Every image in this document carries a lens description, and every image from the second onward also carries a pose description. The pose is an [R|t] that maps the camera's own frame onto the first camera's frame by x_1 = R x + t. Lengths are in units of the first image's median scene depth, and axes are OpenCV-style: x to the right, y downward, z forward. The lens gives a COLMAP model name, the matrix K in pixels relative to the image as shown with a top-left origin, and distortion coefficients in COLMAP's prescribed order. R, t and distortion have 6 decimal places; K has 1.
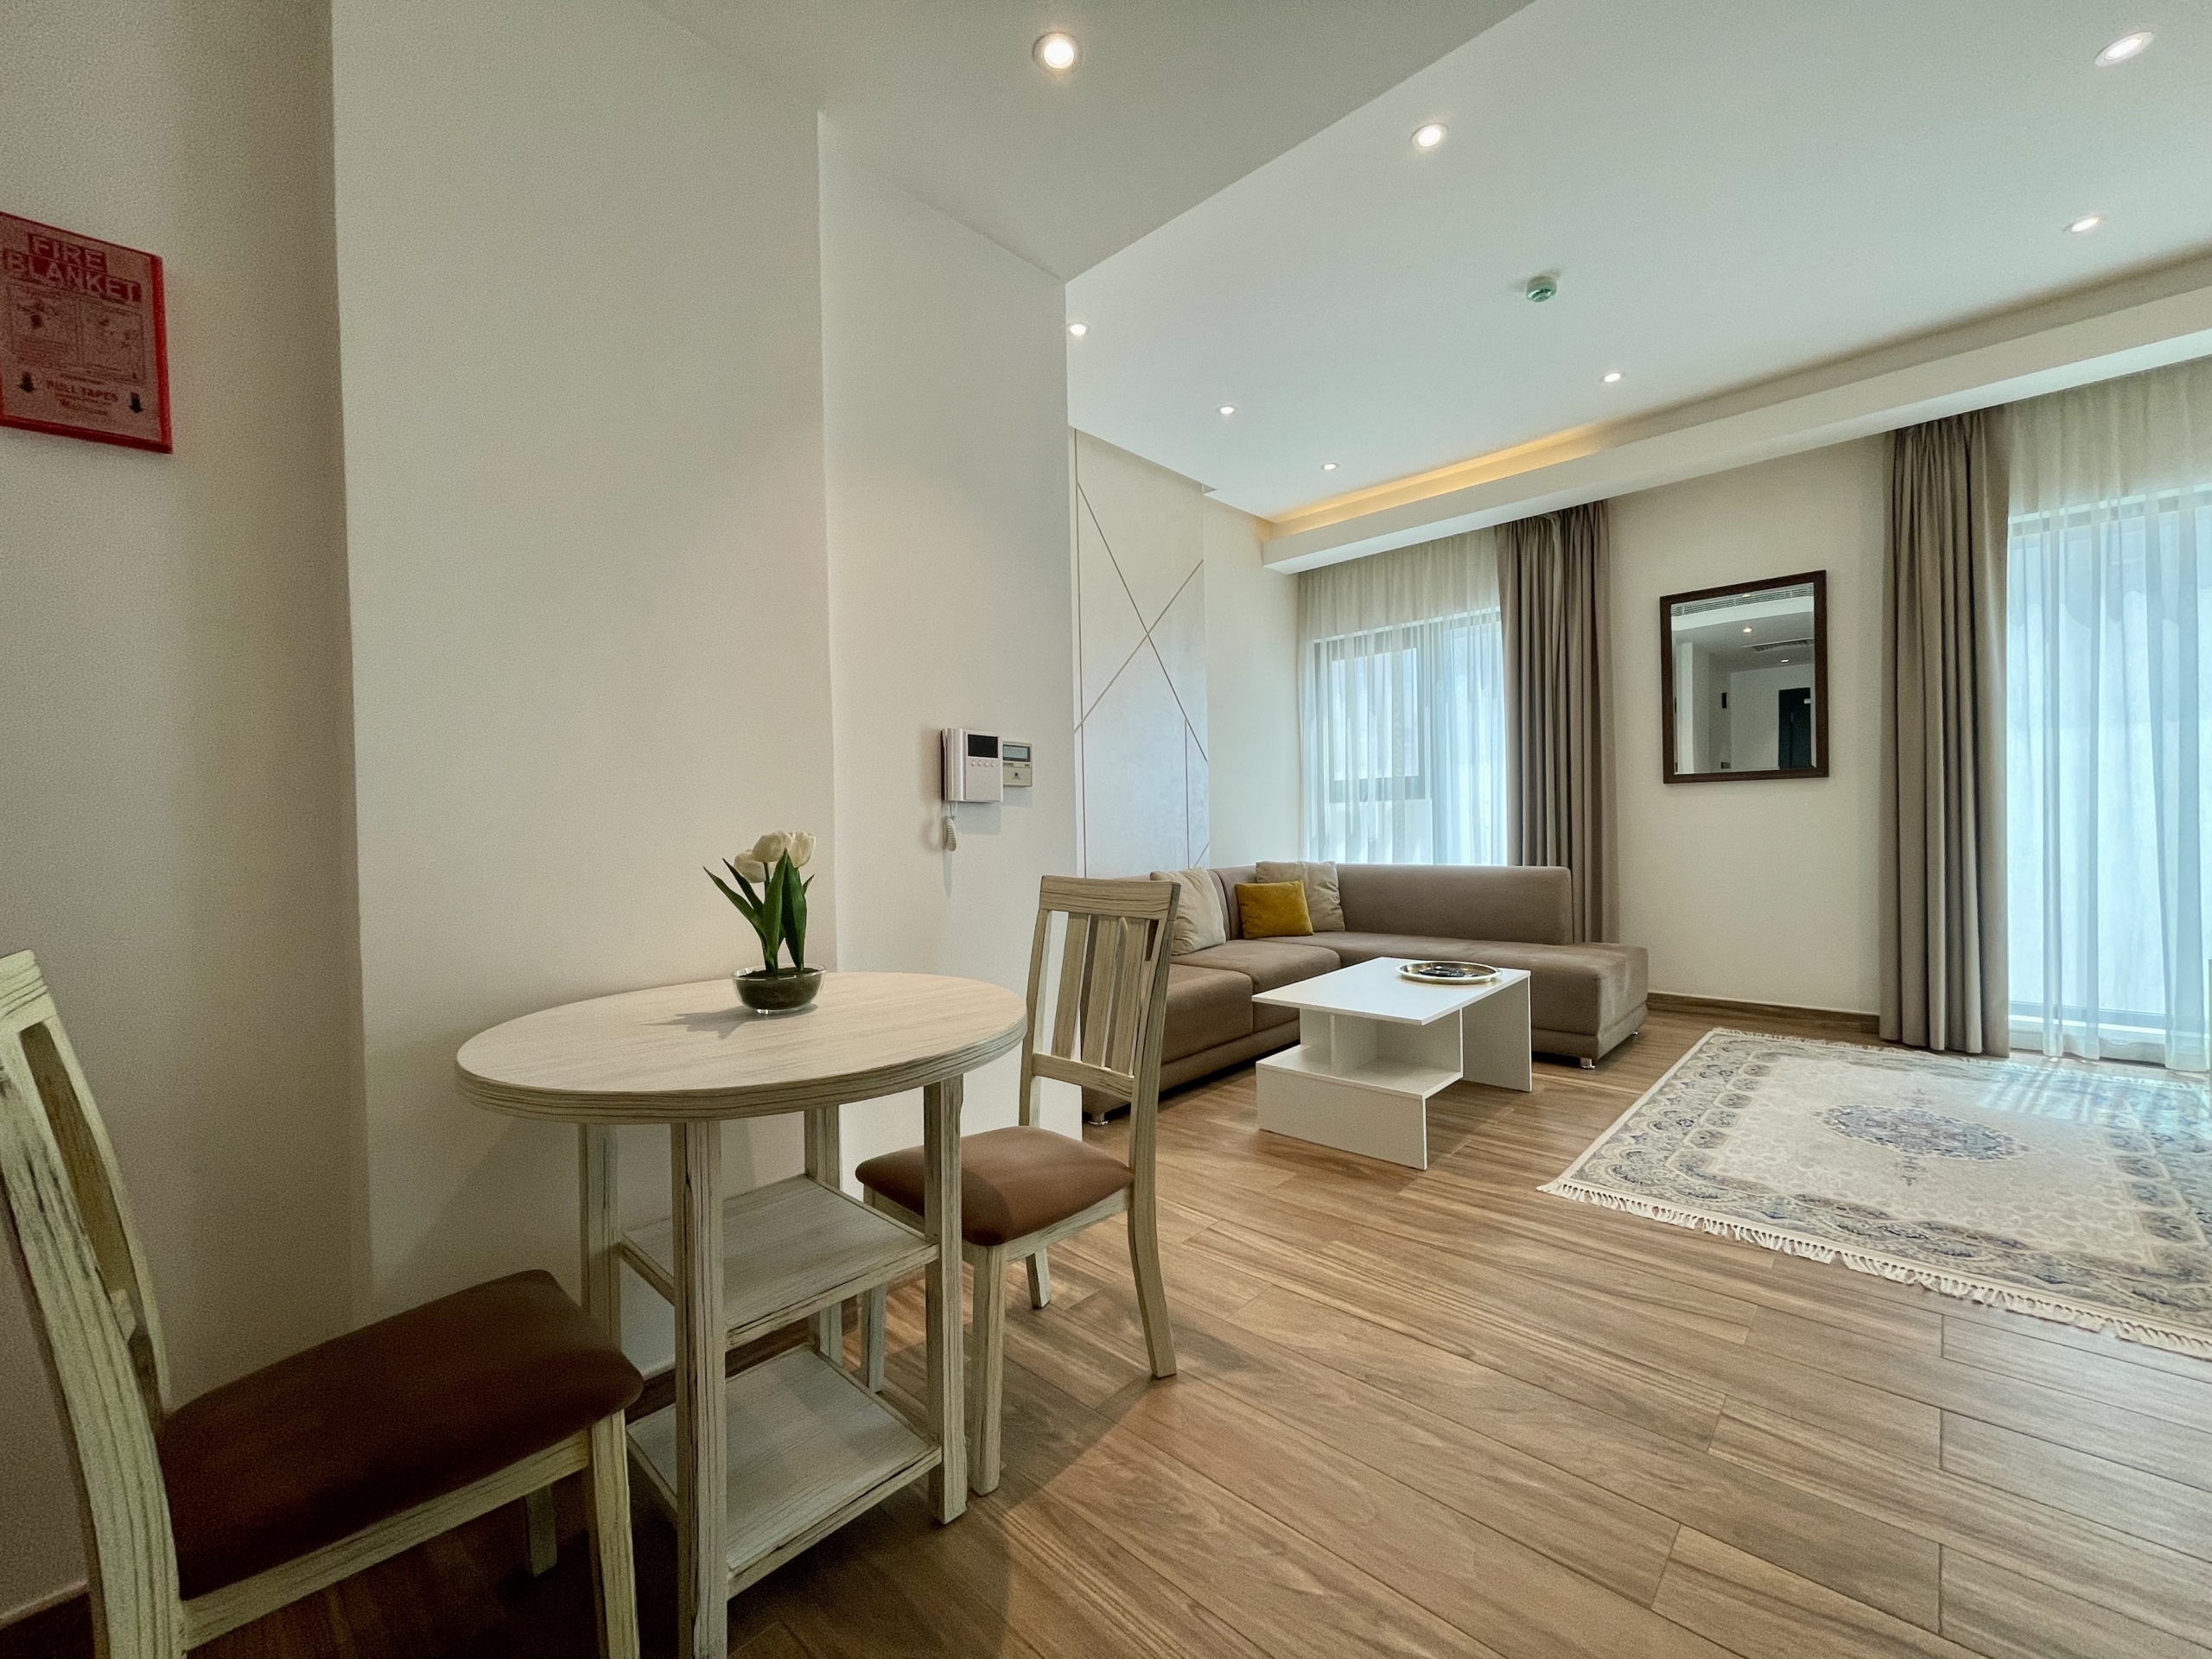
lens RADIAL K [[891.1, 0, 1099.2], [0, 891.1, 827.2], [0, 0, 1]] dist [-0.002230, 0.000070]
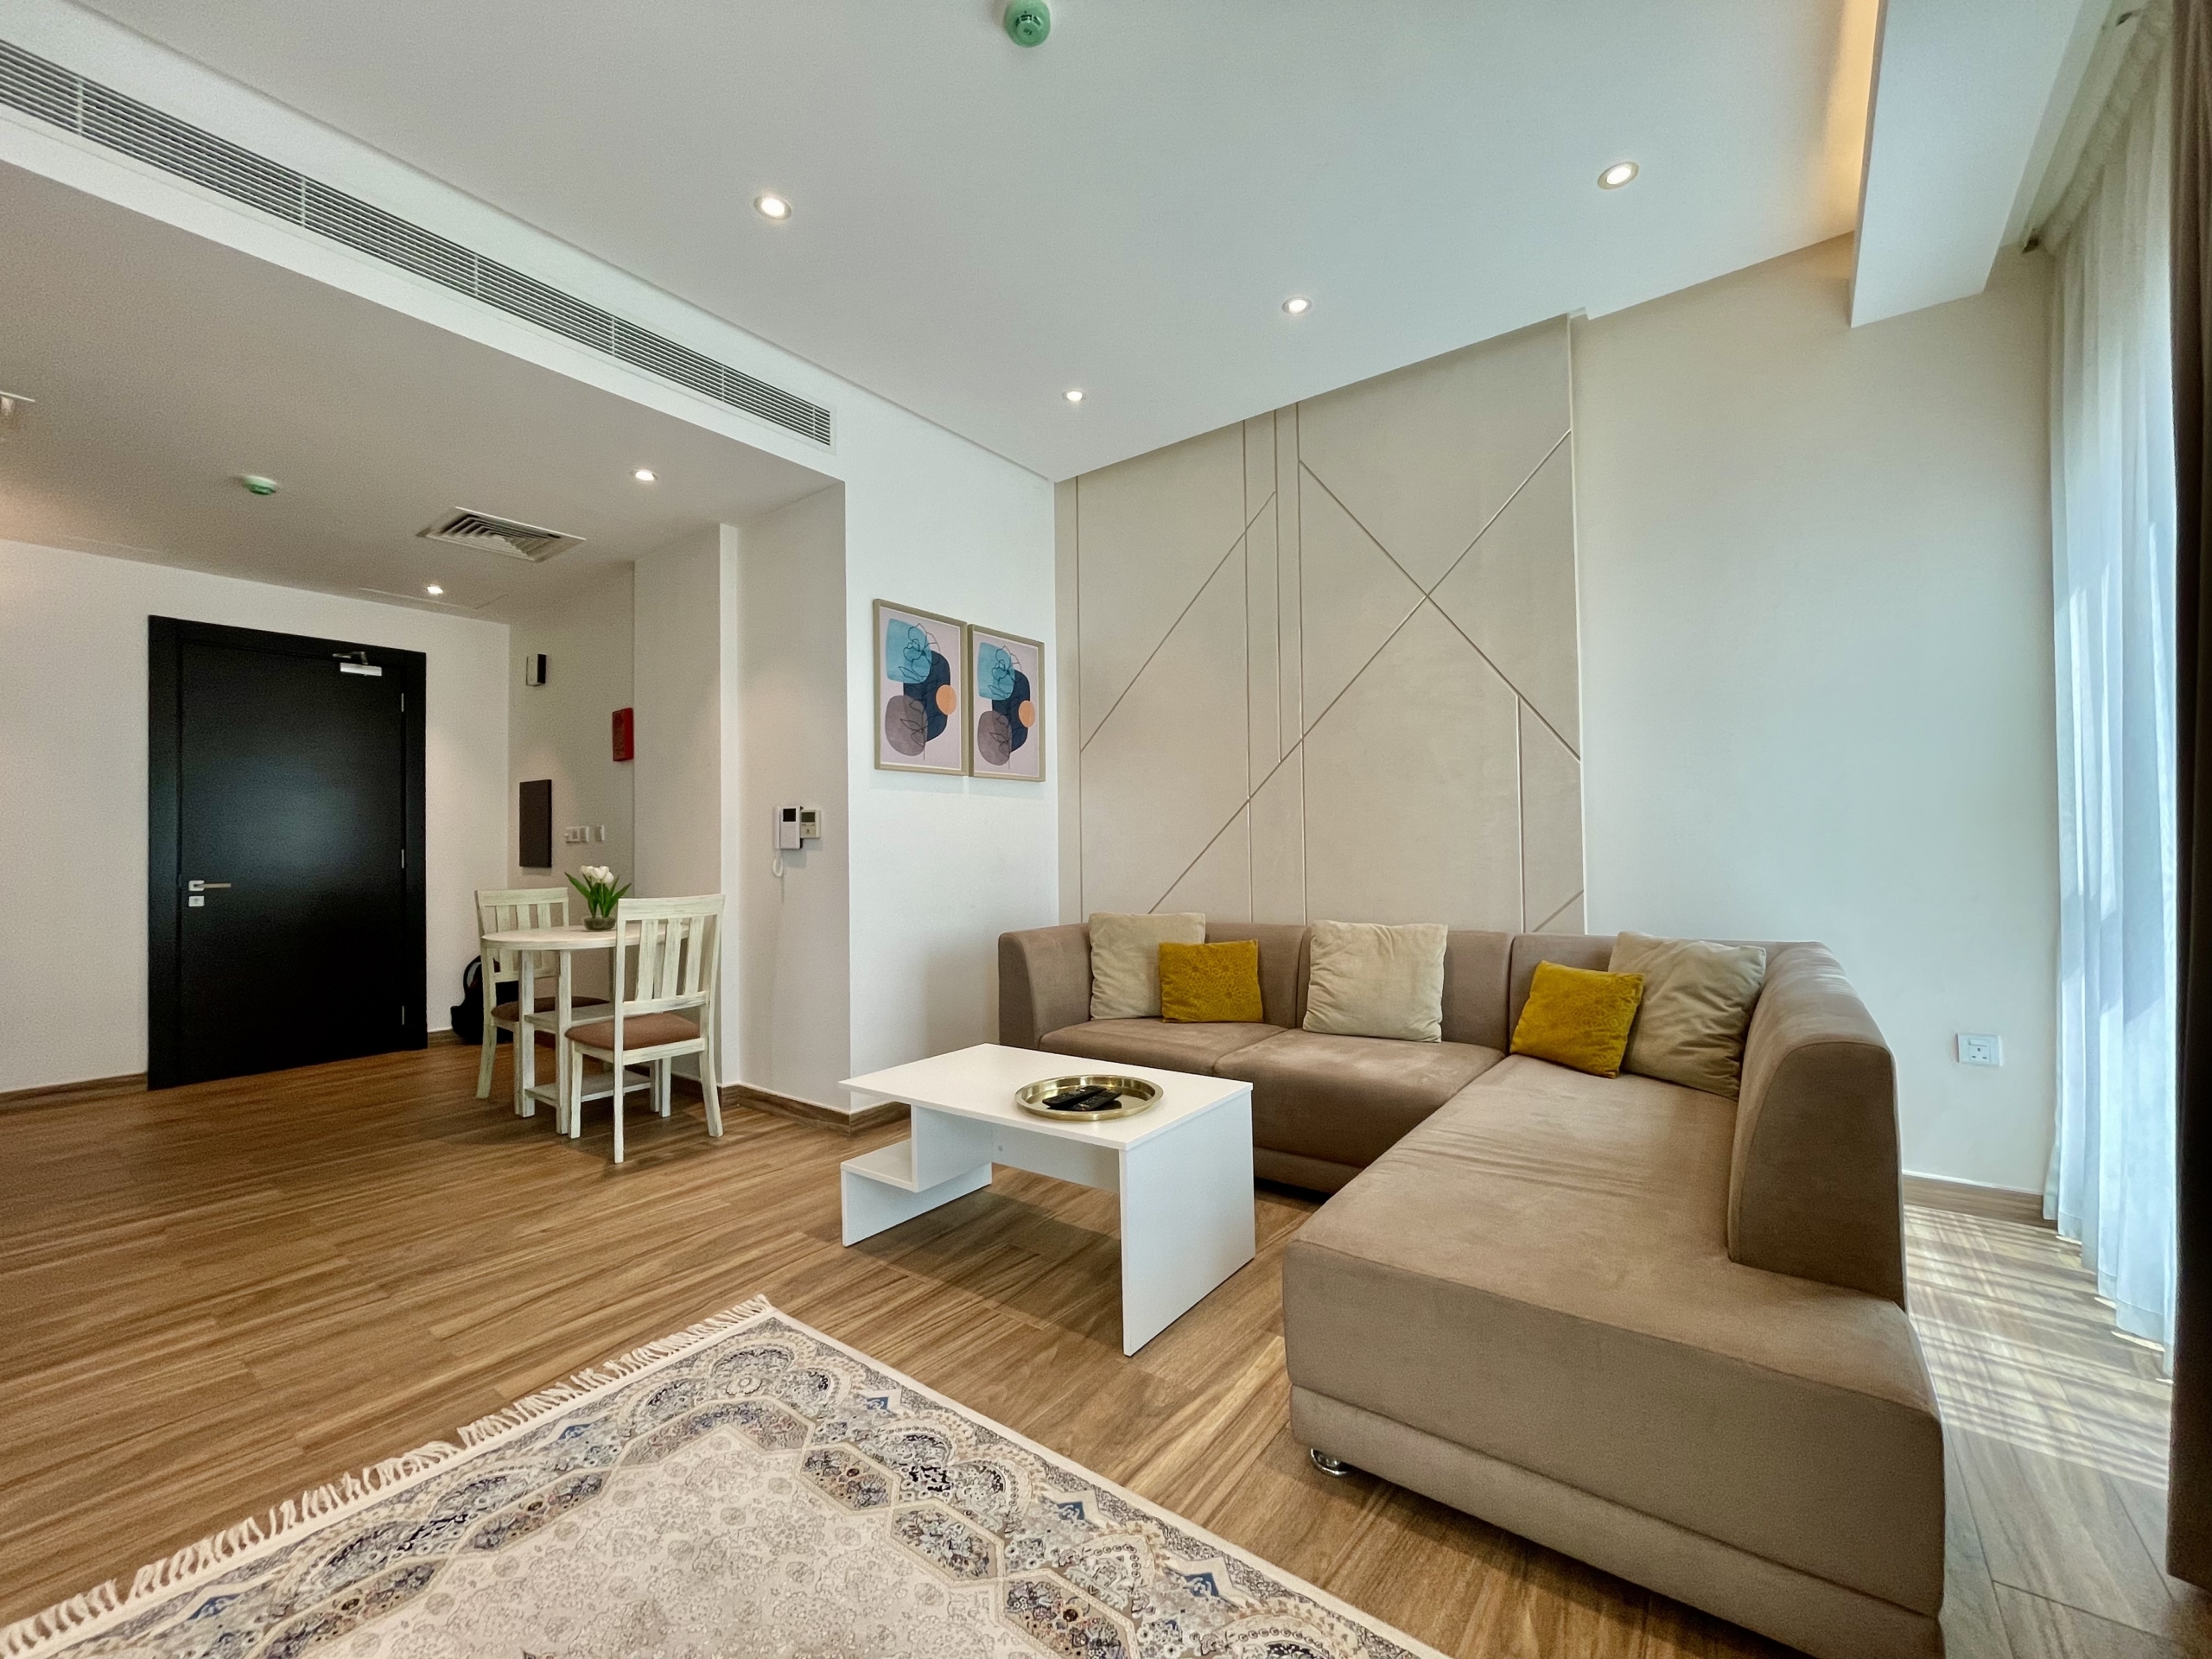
lens RADIAL K [[891.1, 0, 1099.2], [0, 891.1, 827.2], [0, 0, 1]] dist [-0.002230, 0.000070]
pose [[0.111439, -0.003222, -0.993766, 1.505169], [0.008083, 0.999965, -0.002335, -0.056599], [0.993738, -0.007772, 0.111461, 1.323558]]
